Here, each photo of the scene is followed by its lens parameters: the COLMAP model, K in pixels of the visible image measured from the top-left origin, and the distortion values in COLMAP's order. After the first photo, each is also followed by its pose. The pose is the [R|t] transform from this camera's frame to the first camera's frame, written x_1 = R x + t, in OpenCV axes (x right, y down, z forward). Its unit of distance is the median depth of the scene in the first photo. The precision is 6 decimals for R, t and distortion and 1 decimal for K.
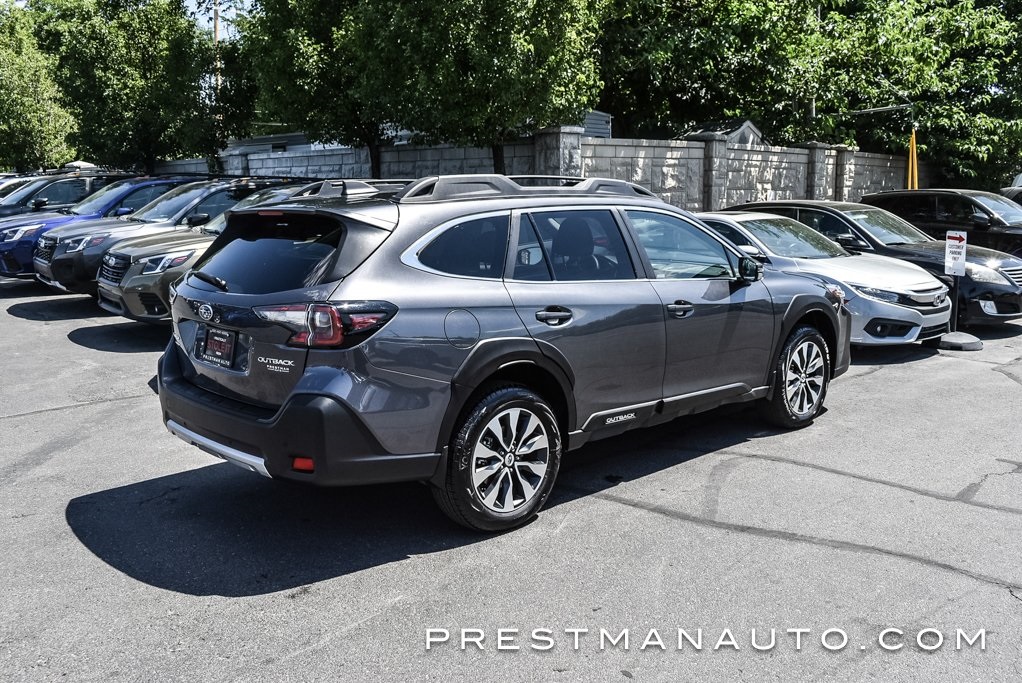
lens RADIAL K [[884.0, 0, 511.0], [0, 884.0, 341.5], [0, 0, 1]] dist [-0.020712, 0.001898]
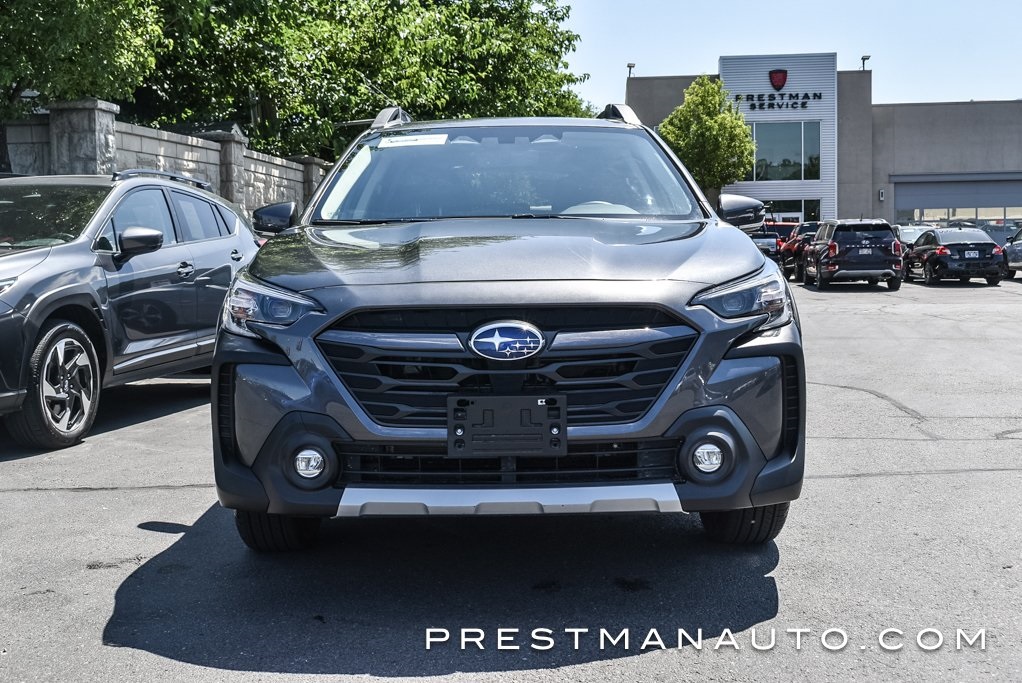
lens RADIAL K [[1227.4, 0, 511.0], [0, 1227.4, 341.5], [0, 0, 1]] dist [-0.005964, -0.043394]
pose [[0.794558, -0.049687, 0.605152, -0.264400], [0.110877, 0.991762, -0.064150, 0.039750], [-0.596979, 0.118068, 0.793521, 0.066011]]
